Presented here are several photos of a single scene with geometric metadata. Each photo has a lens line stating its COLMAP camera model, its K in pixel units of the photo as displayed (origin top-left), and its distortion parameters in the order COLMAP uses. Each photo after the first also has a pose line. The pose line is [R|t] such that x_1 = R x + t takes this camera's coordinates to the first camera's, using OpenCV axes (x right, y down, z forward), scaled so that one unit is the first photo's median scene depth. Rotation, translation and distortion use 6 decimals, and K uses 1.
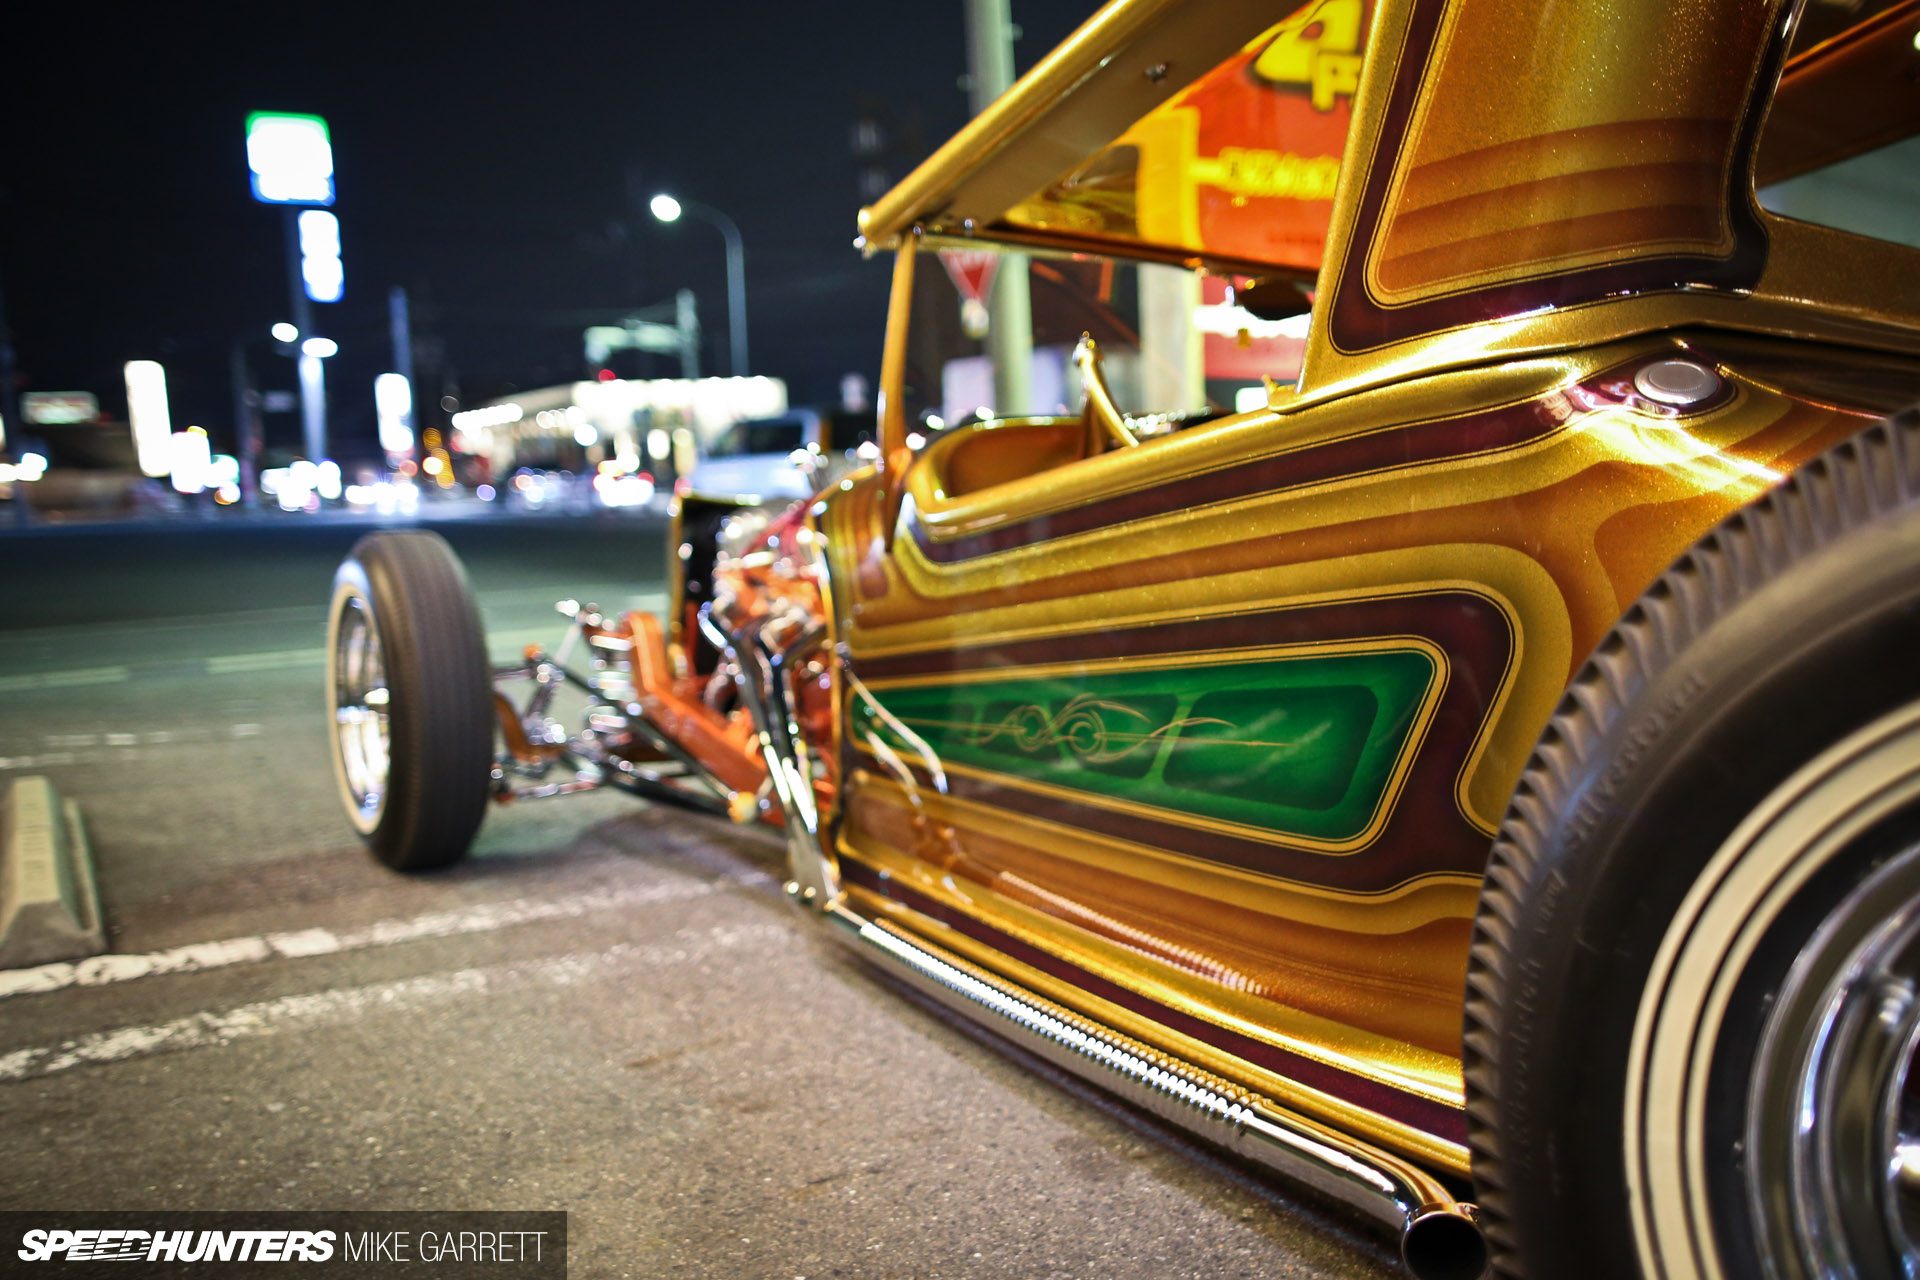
lens RADIAL K [[1604.9, 0, 961.3], [0, 1604.9, 640.4], [0, 0, 1]] dist [-0.009218, -0.000335]
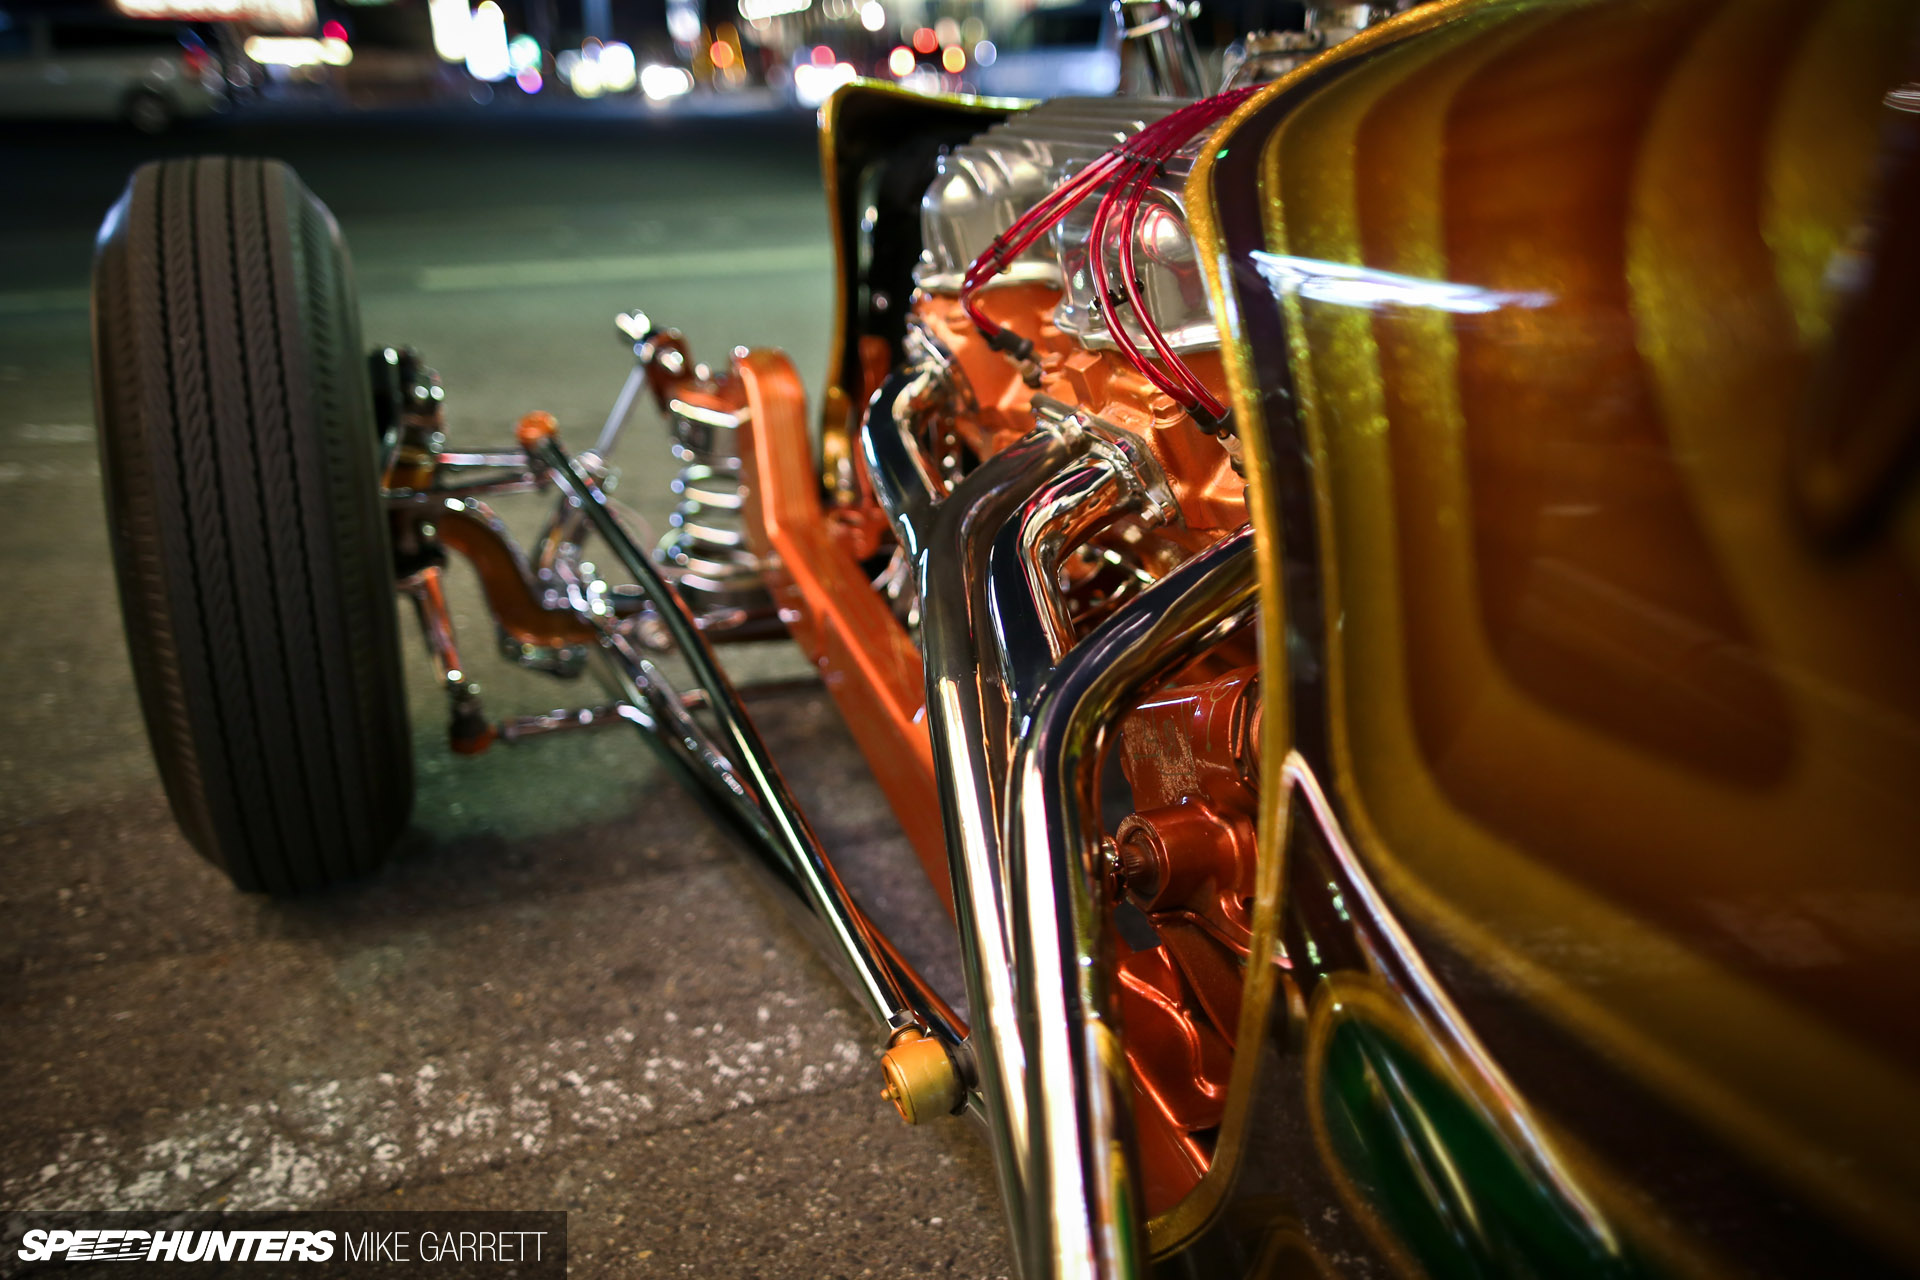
lens RADIAL K [[1604.9, 0, 958.0], [0, 1604.9, 637.1], [0, 0, 1]] dist [-0.009218, -0.000335]
pose [[0.983631, 0.081545, -0.160684, -0.065409], [-0.041787, 0.970660, 0.236799, -0.049558], [0.175280, -0.226209, 0.958179, 0.555216]]
